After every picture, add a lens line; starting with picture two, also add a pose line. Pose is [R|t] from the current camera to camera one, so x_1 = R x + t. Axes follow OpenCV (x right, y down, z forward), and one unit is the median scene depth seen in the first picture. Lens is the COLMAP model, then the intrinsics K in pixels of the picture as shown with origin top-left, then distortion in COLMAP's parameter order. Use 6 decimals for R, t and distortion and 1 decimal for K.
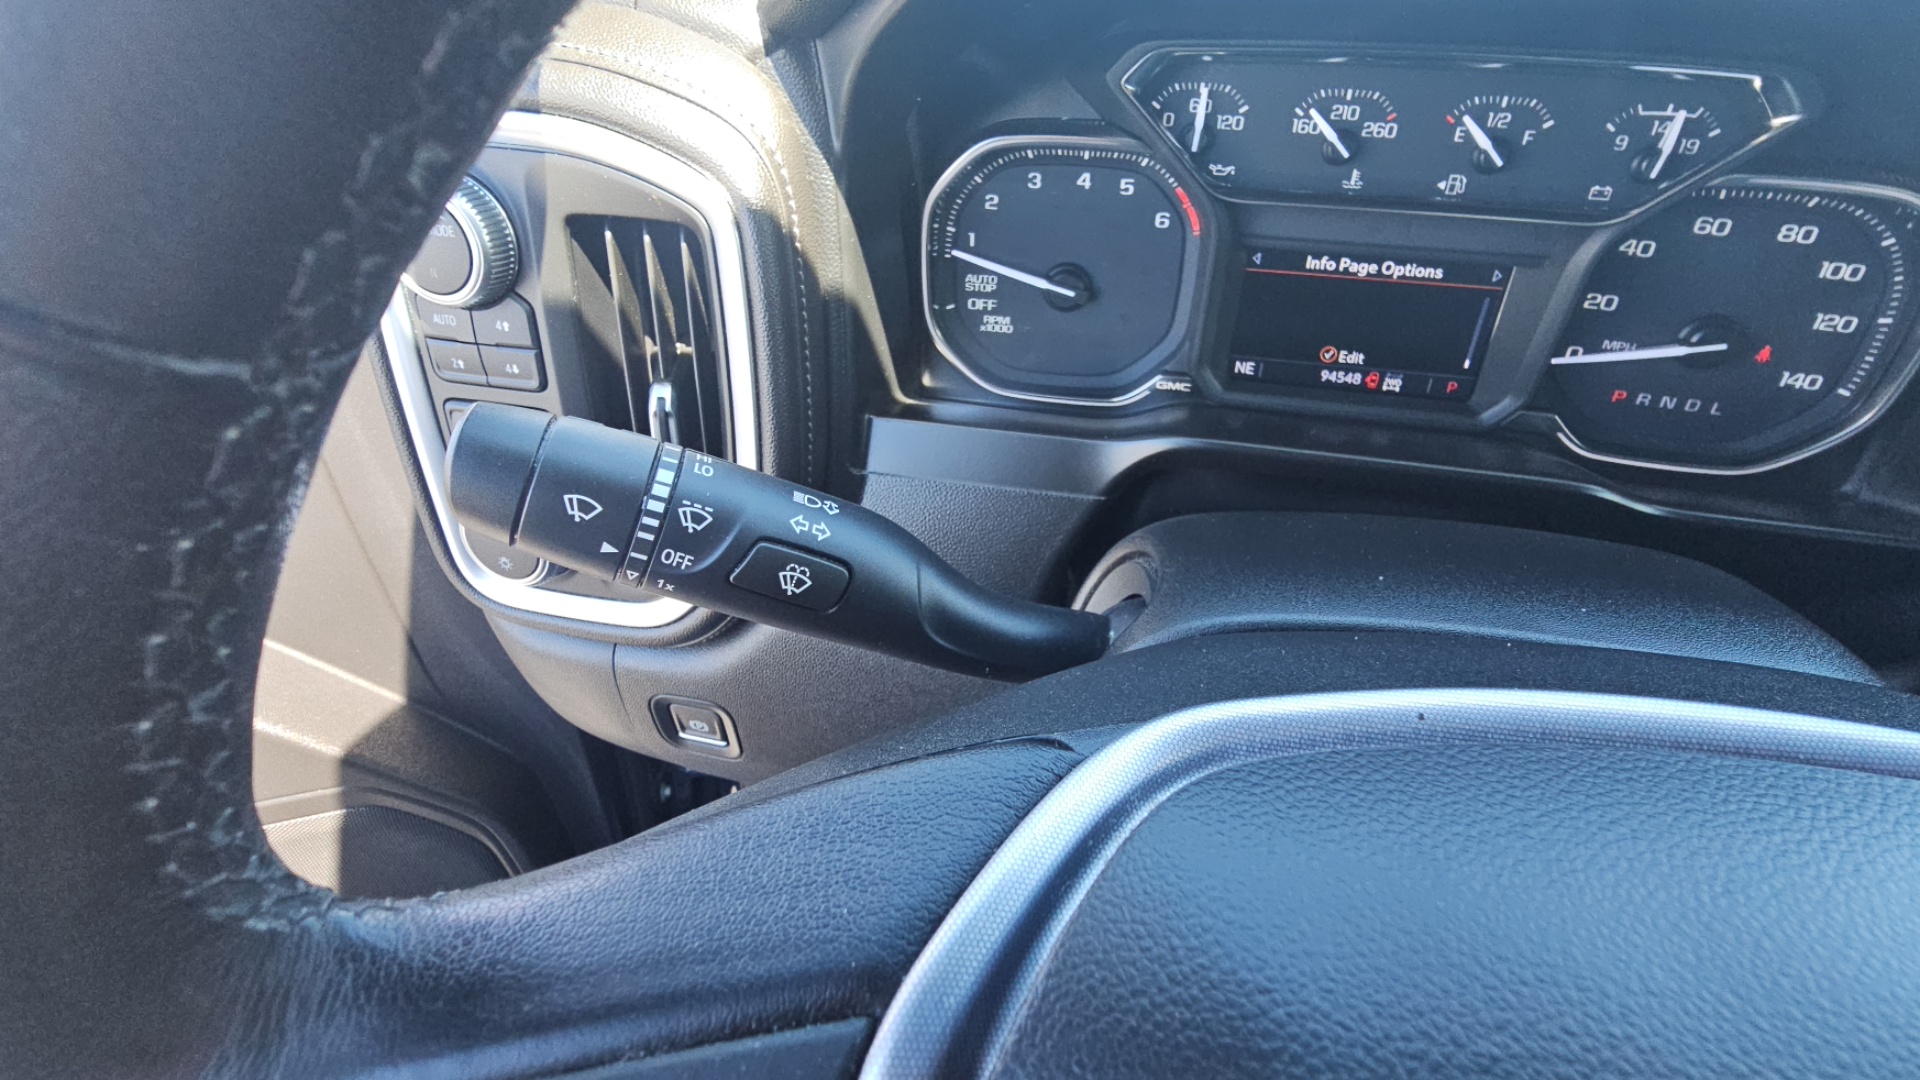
lens RADIAL K [[863.9, 0, 981.2], [0, 863.9, 542.3], [0, 0, 1]] dist [0.011028, -0.008346]
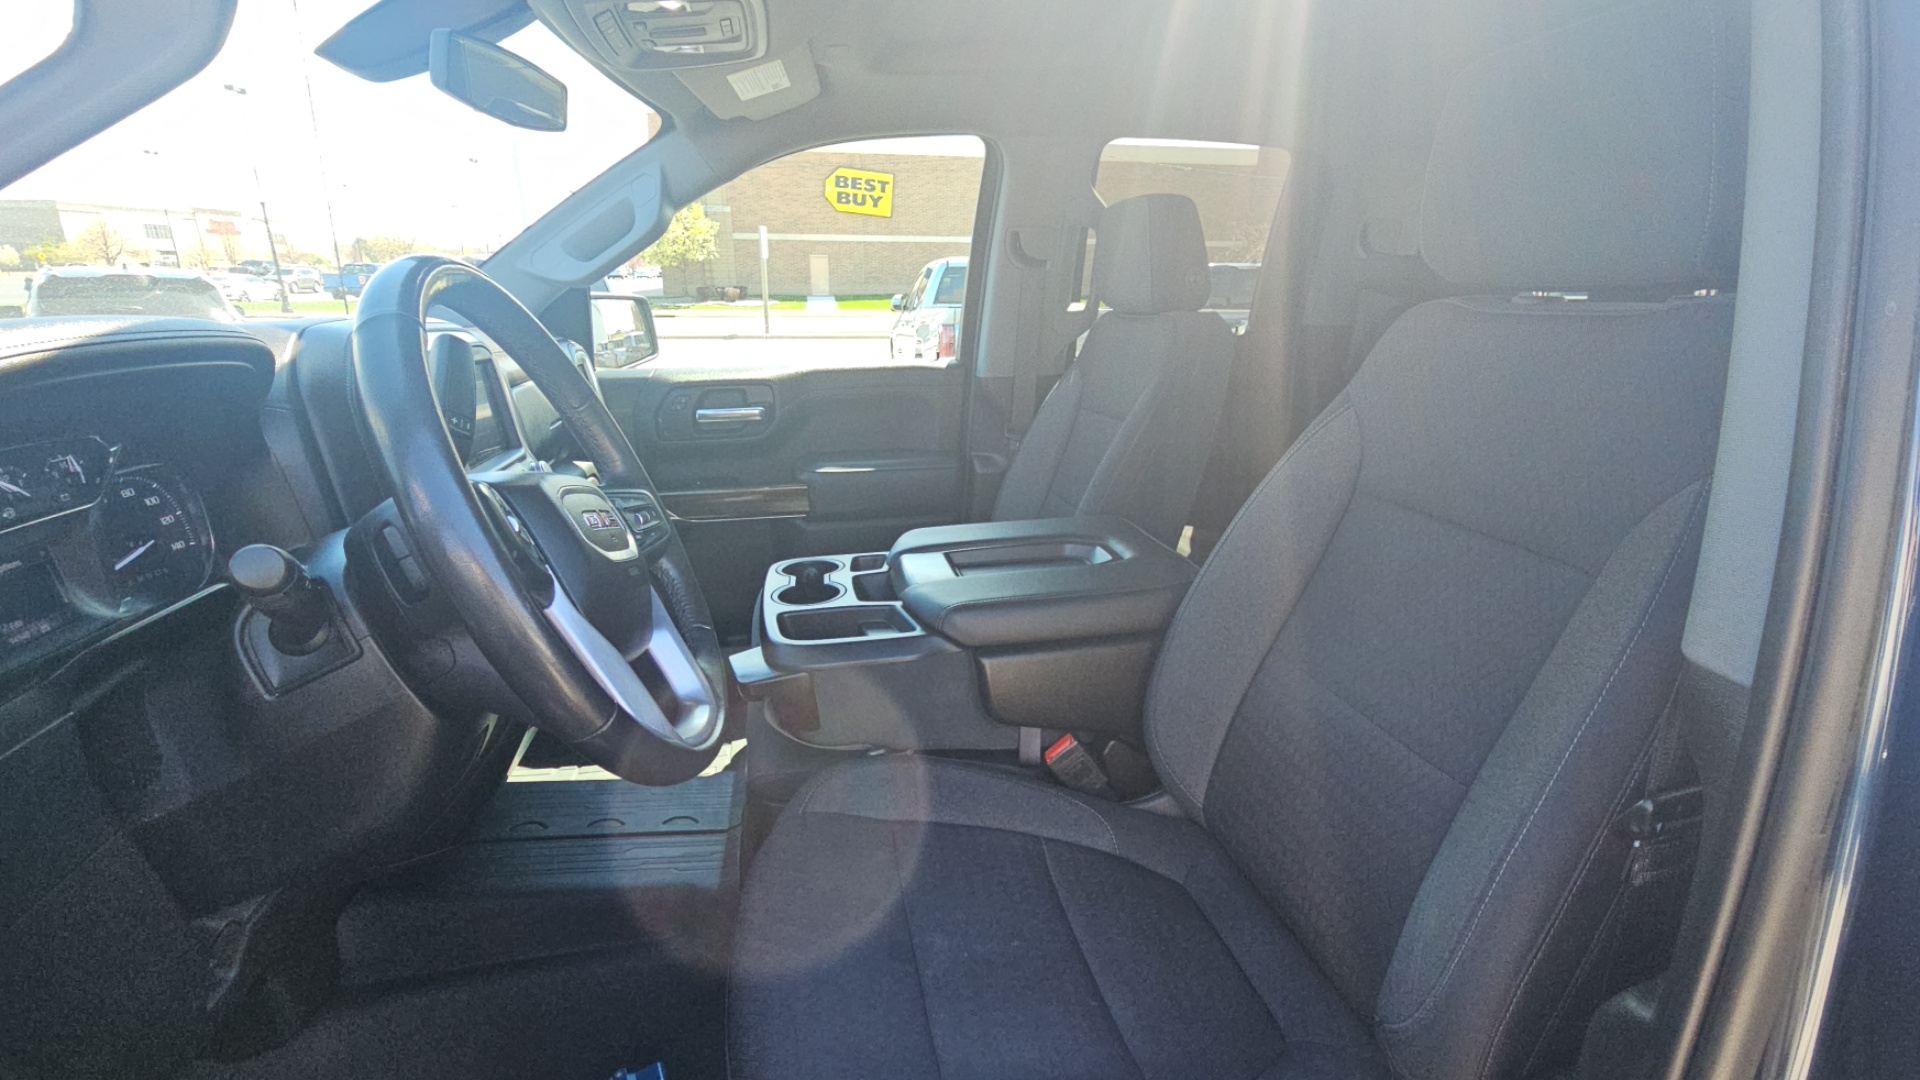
lens RADIAL K [[860.1, 0, 988.5], [0, 860.1, 545.0], [0, 0, 1]] dist [0.001188, -0.004555]
pose [[-0.431894, -0.244649, 0.868110, -1.856518], [0.562478, 0.679341, 0.471290, -0.056889], [-0.705043, 0.691840, -0.155794, -0.114001]]
